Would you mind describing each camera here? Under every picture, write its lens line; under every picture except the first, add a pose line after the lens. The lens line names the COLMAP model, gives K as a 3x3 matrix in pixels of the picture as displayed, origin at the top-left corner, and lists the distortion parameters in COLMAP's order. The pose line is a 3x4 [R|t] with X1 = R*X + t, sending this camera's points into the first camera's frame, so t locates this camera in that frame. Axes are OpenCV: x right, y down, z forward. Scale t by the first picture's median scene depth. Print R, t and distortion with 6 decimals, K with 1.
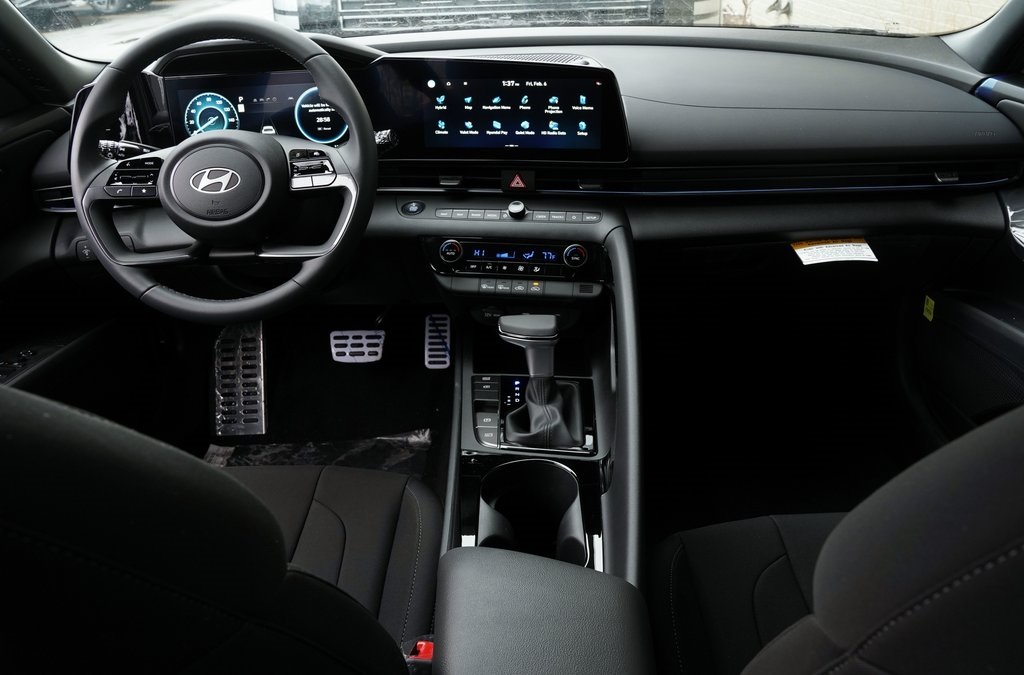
lens RADIAL K [[823.7, 0, 512.7], [0, 823.7, 350.7], [0, 0, 1]] dist [-0.115412, 0.071638]
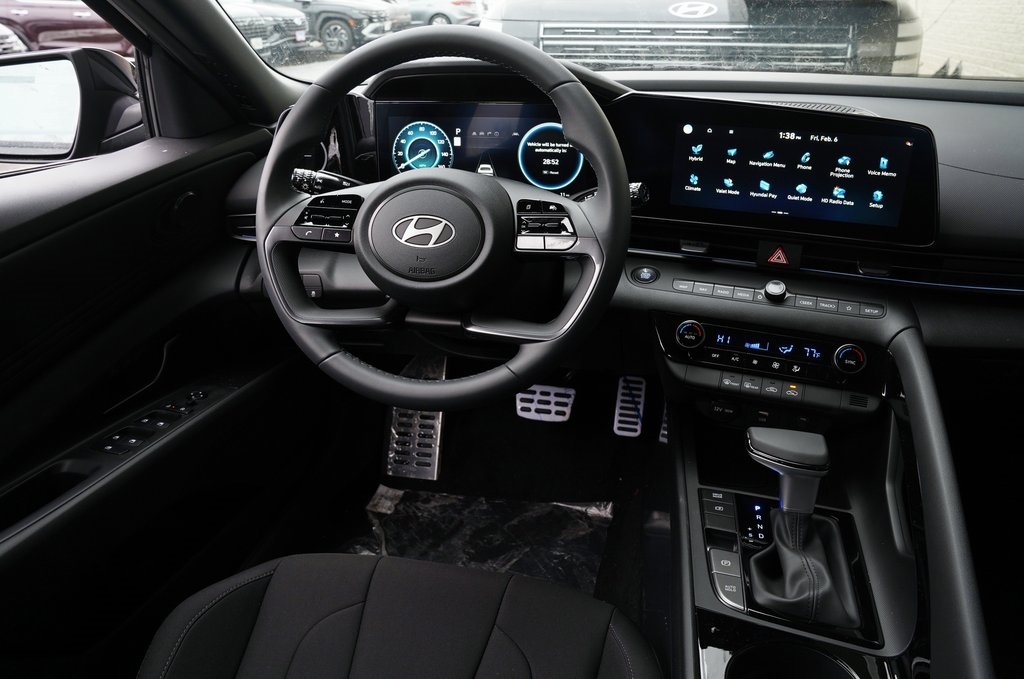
lens RADIAL K [[720.0, 0, 512.5], [0, 720.0, 340.4], [0, 0, 1]] dist [-0.110511, 0.048669]
pose [[0.977292, 0.106441, -0.183222, -0.117153], [-0.110856, 0.993738, -0.013997, -0.085881], [0.180585, 0.033991, 0.982972, 0.269891]]
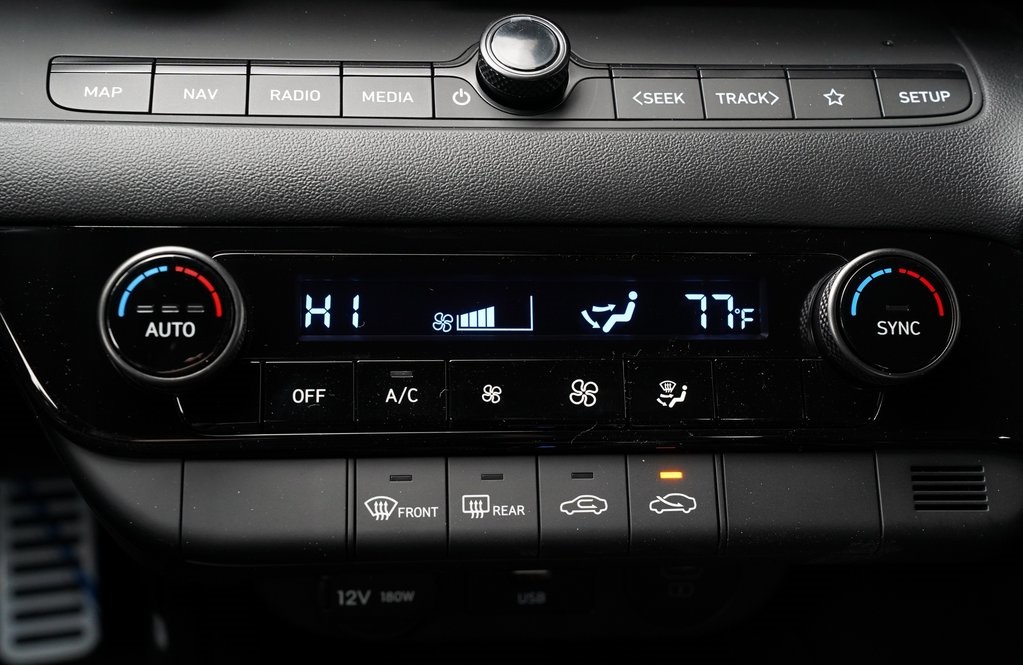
lens RADIAL K [[1470.8, 0, 518.1], [0, 1470.8, 331.4], [0, 0, 1]] dist [0.125941, 0.000000]
pose [[0.968559, -0.056649, 0.242247, -0.080007], [0.057775, 0.998327, 0.002459, -0.114886], [-0.241981, 0.011614, 0.970211, 0.694085]]
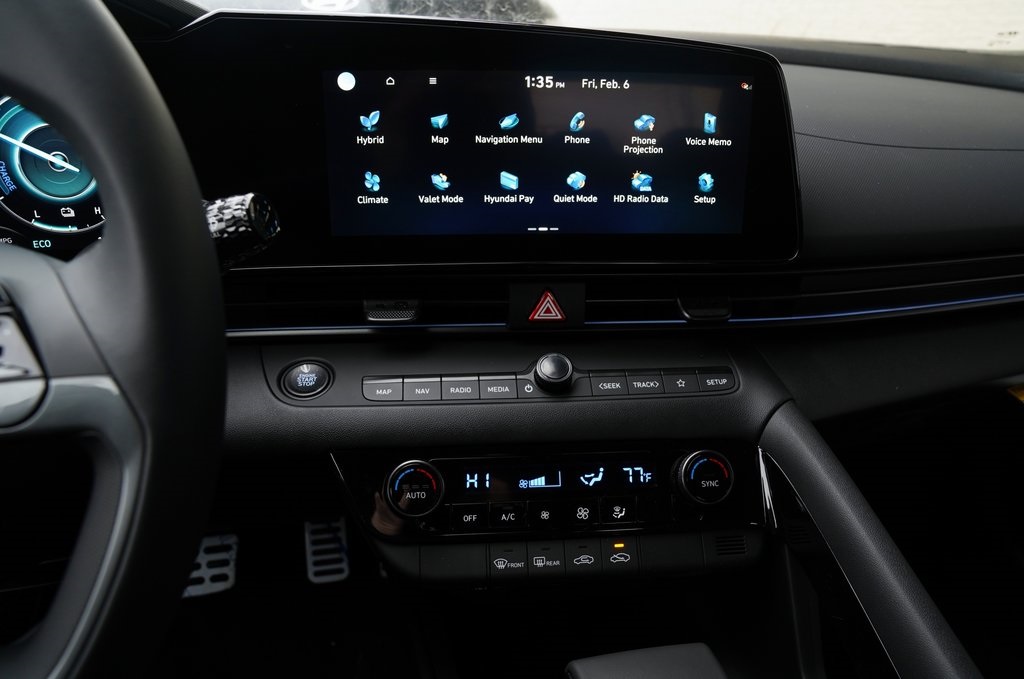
lens RADIAL K [[720.0, 0, 515.5], [0, 720.0, 339.7], [0, 0, 1]] dist [-0.110511, 0.048669]
pose [[0.967546, -0.058537, 0.245823, -0.110394], [0.075026, 0.995479, -0.058250, -0.171115], [-0.241302, 0.074802, 0.967563, 0.640074]]
